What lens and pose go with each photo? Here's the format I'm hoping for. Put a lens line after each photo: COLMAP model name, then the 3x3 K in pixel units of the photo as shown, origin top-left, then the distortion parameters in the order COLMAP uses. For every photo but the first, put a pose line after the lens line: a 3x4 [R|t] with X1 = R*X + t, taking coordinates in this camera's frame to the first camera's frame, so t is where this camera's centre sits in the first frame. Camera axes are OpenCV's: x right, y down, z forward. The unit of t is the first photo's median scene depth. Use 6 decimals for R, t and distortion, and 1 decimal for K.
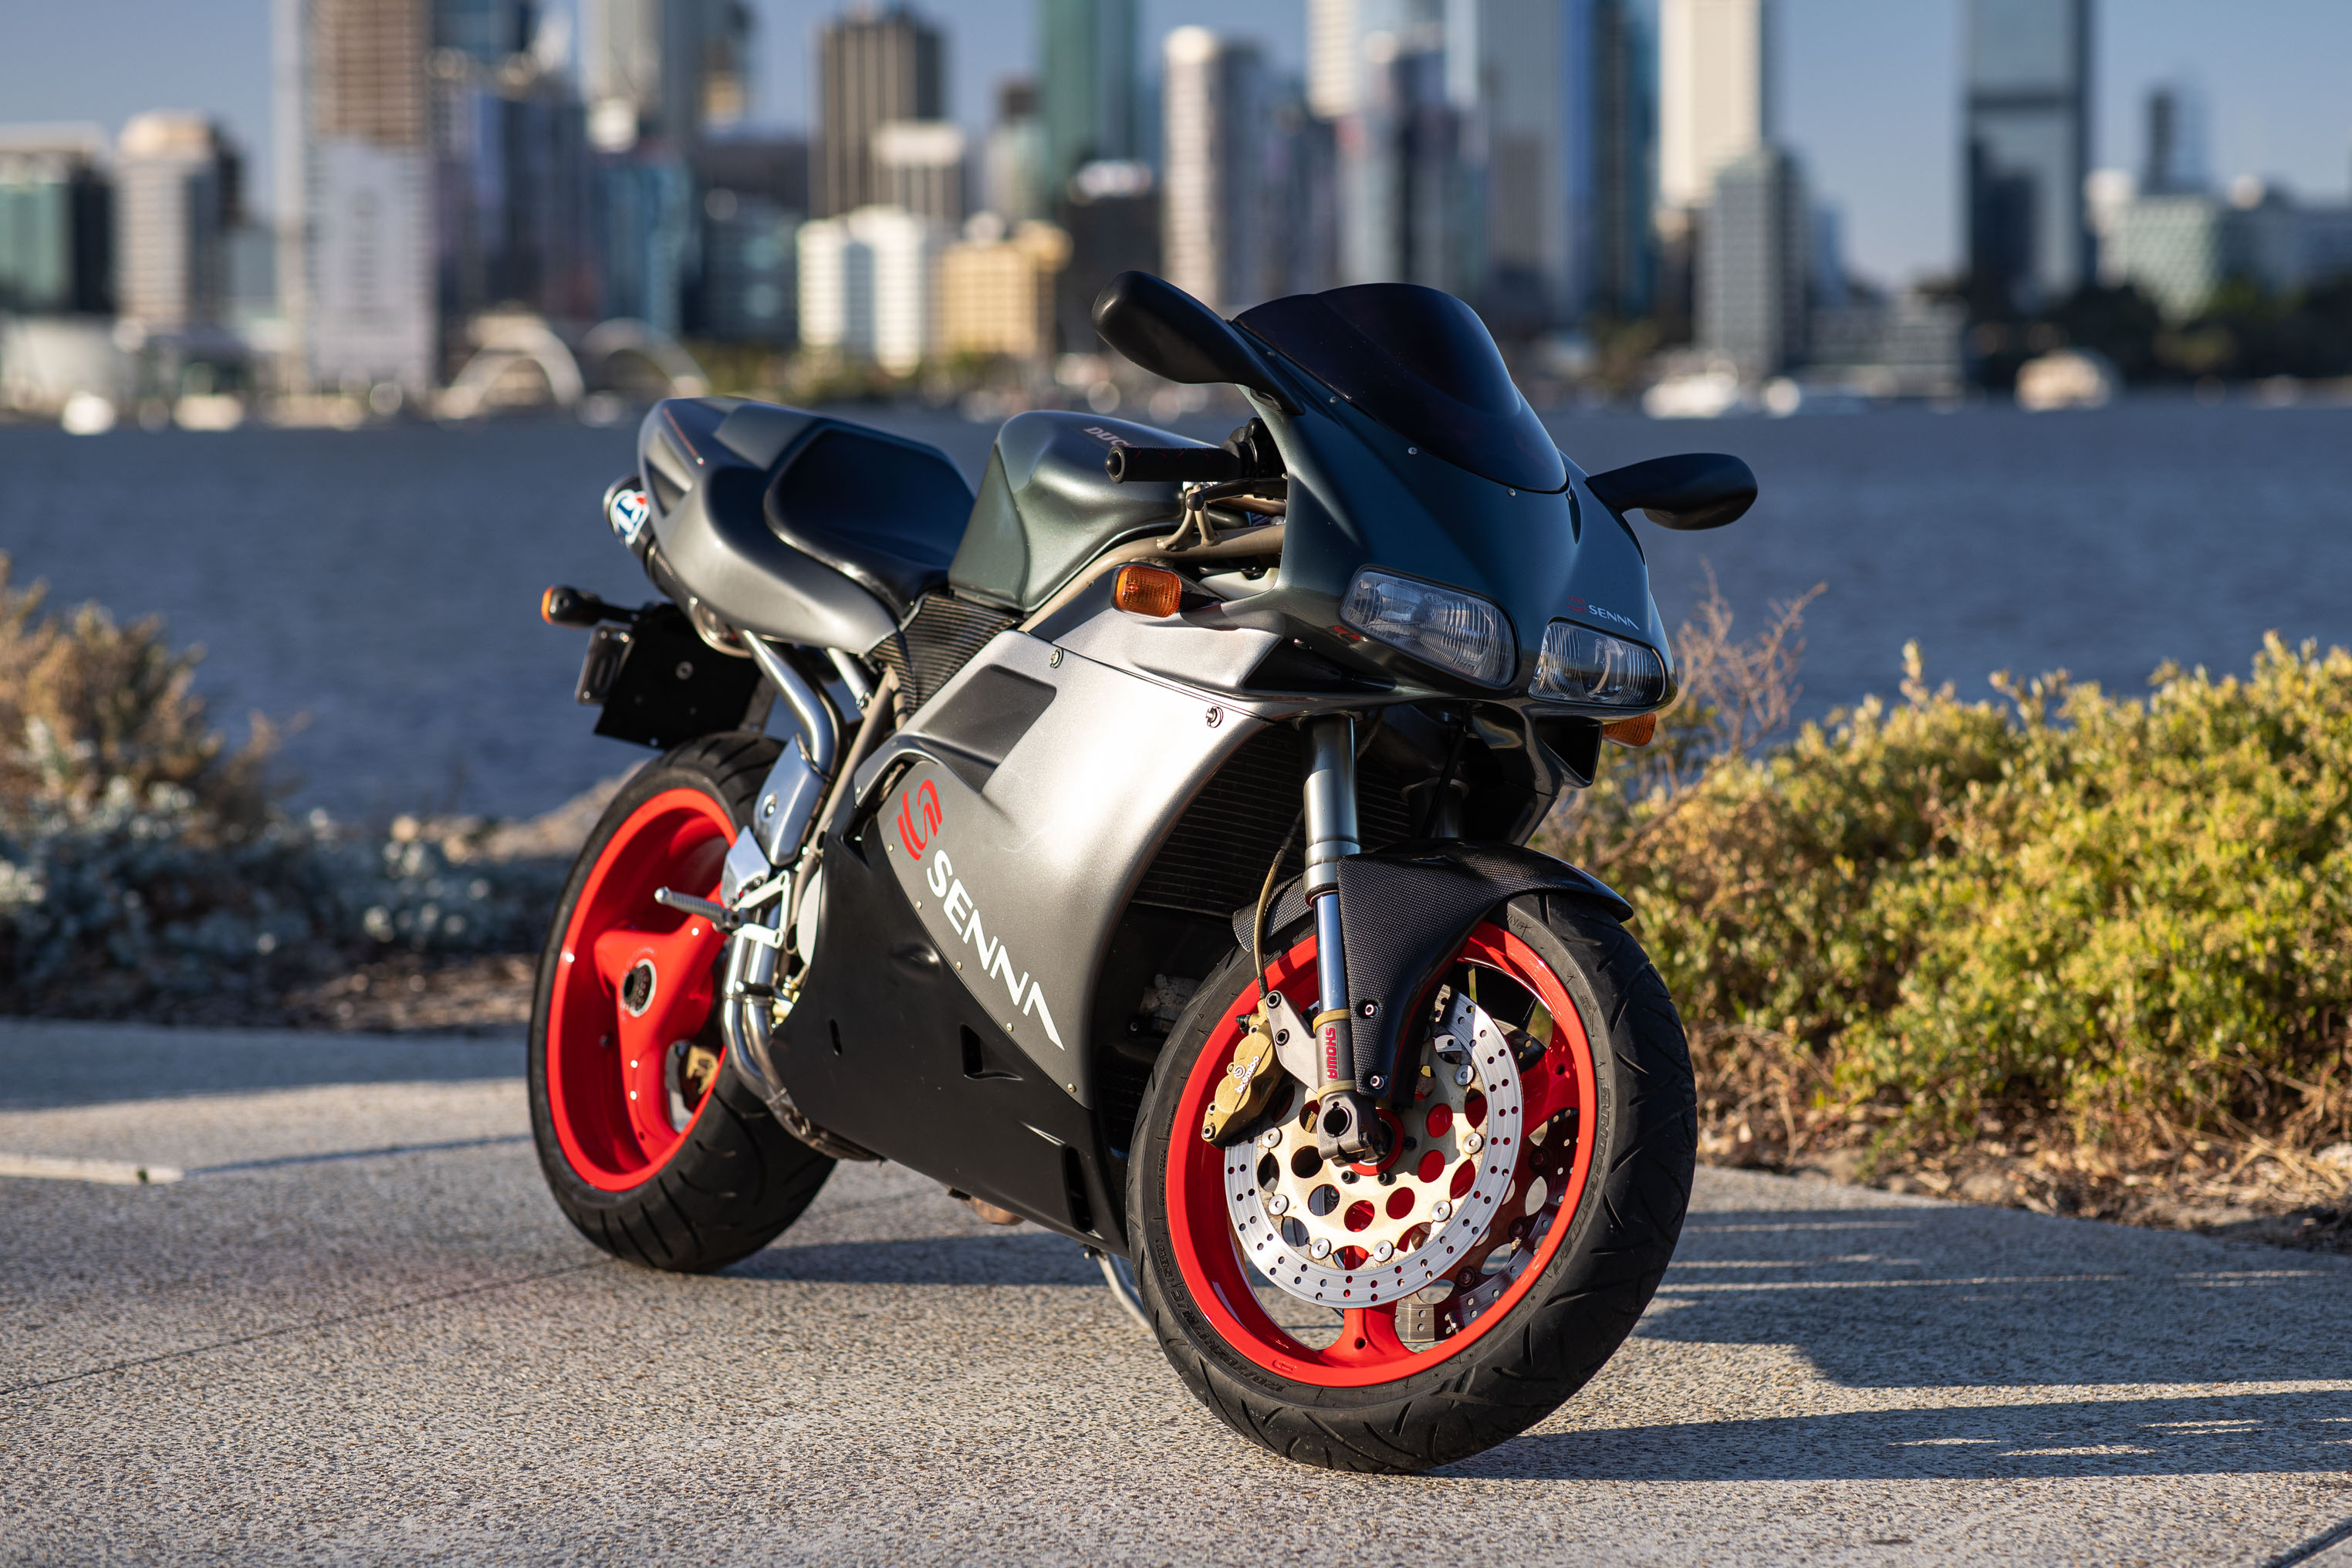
lens RADIAL K [[5657.7, 0, 1205.5], [0, 5657.7, 840.5], [0, 0, 1]] dist [0.018969, 0.000000]
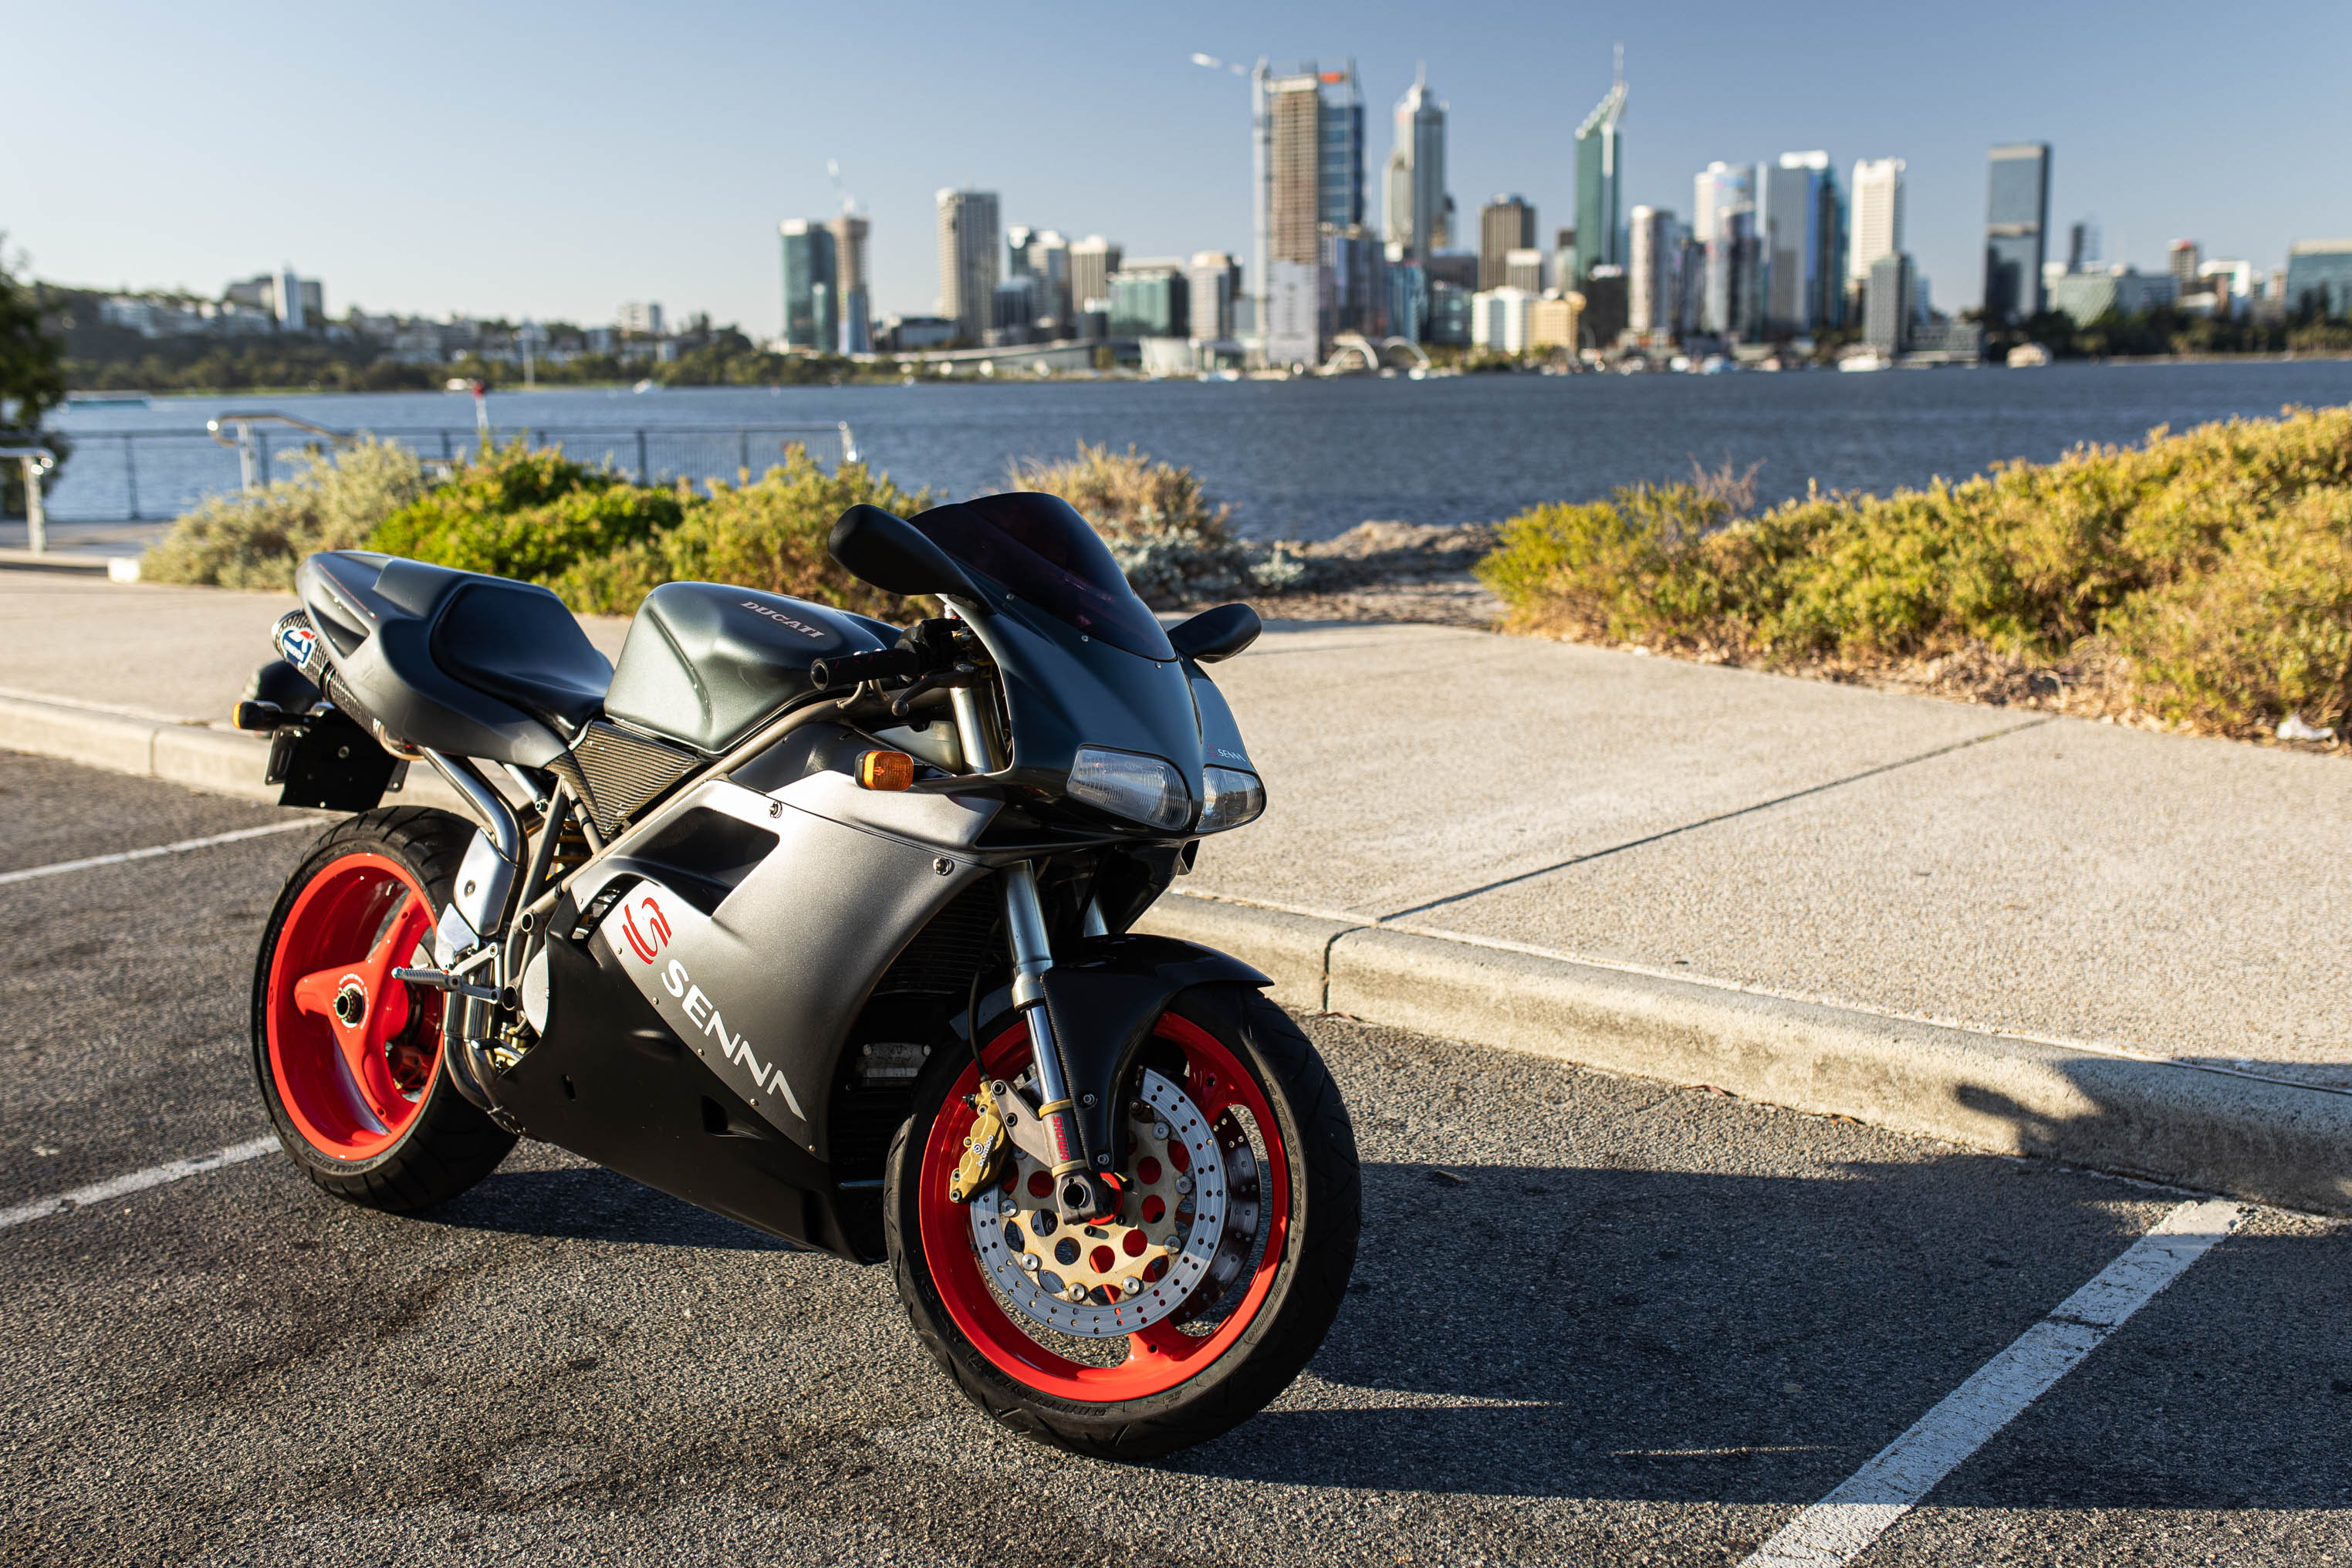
lens RADIAL K [[2371.4, 0, 1197.7], [0, 2371.4, 840.0], [0, 0, 1]] dist [-0.004637, 0.000000]
pose [[0.982522, 0.029259, -0.183833, 0.057554], [-0.007117, 0.992752, 0.119970, 0.003484], [0.186010, -0.116565, 0.975609, -0.226620]]
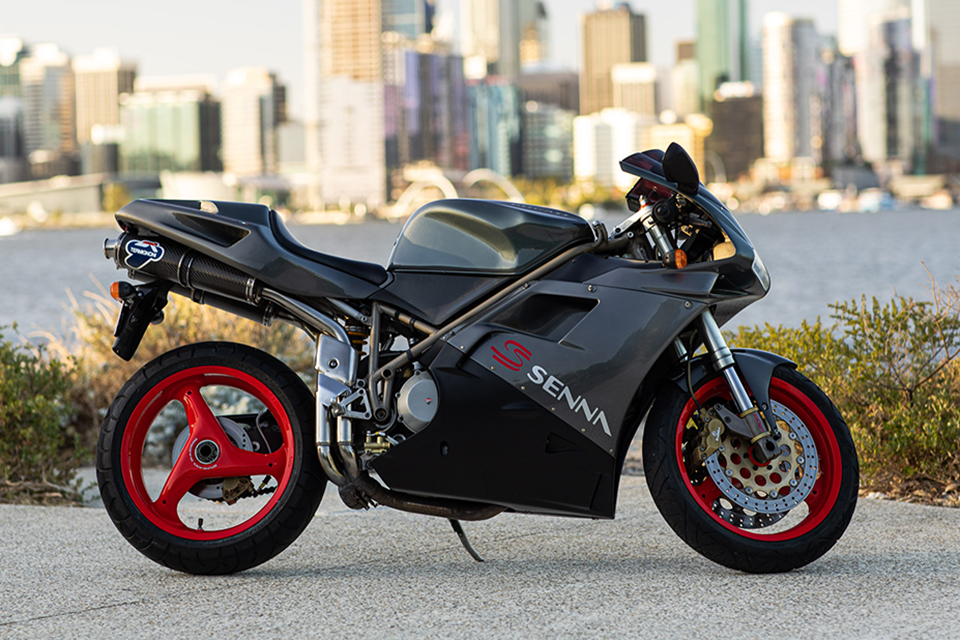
lens RADIAL K [[3036.0, 0, 492.7], [0, 3036.0, 259.3], [0, 0, 1]] dist [0.002156, 0.000000]
pose [[0.995092, -0.013325, -0.098050, 0.020526], [0.007329, 0.998095, -0.061260, 0.030171], [0.098680, 0.060240, 0.993294, -0.307086]]
